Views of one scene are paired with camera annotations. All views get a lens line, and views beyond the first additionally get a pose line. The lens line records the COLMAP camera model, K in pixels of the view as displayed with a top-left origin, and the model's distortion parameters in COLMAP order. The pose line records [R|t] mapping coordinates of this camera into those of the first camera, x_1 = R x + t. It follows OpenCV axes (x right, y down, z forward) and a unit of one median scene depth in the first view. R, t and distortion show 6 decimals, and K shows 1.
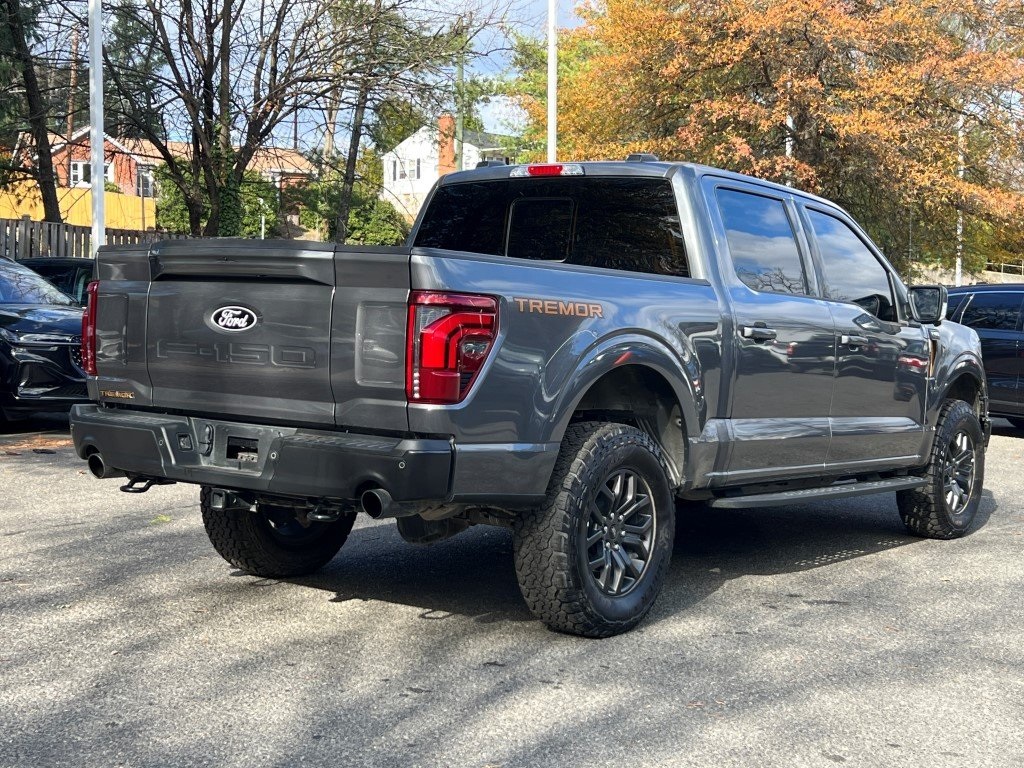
lens RADIAL K [[1489.6, 0, 512.0], [0, 1489.6, 384.0], [0, 0, 1]] dist [0.130328, -0.056684]
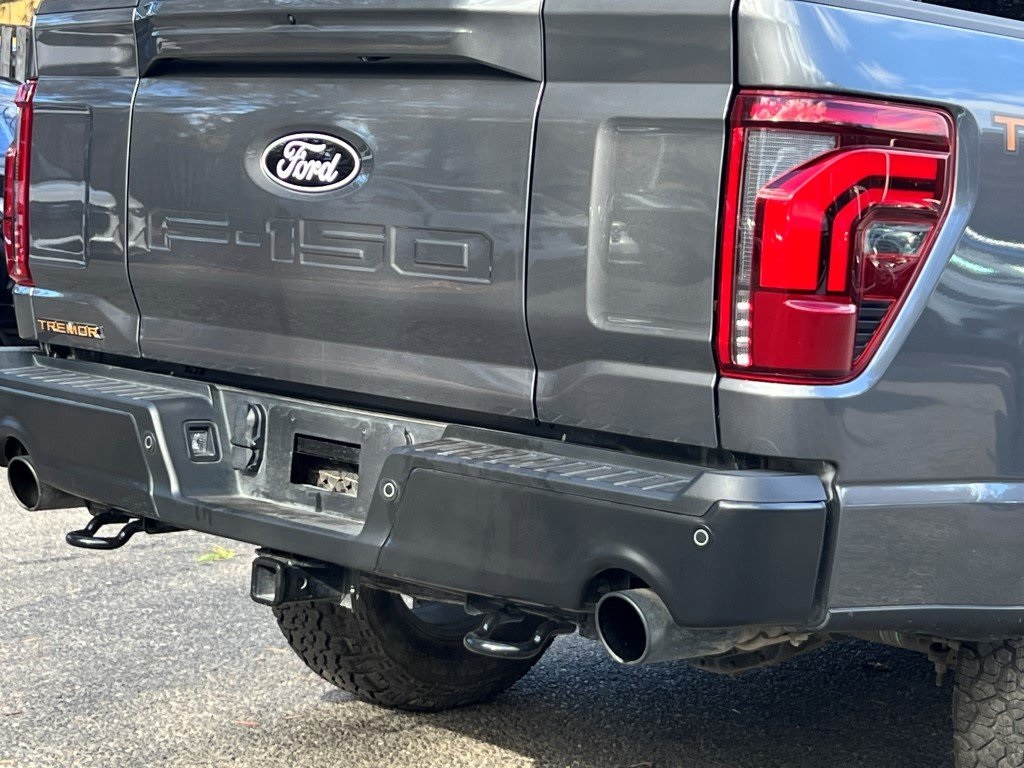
lens RADIAL K [[2148.9, 0, 512.0], [0, 2148.9, 384.0], [0, 0, 1]] dist [0.255211, -0.024647]
pose [[0.990524, 0.028254, -0.134399, -0.043318], [-0.022976, 0.998909, 0.040668, -0.006748], [0.135402, -0.037195, 0.990092, 0.392308]]
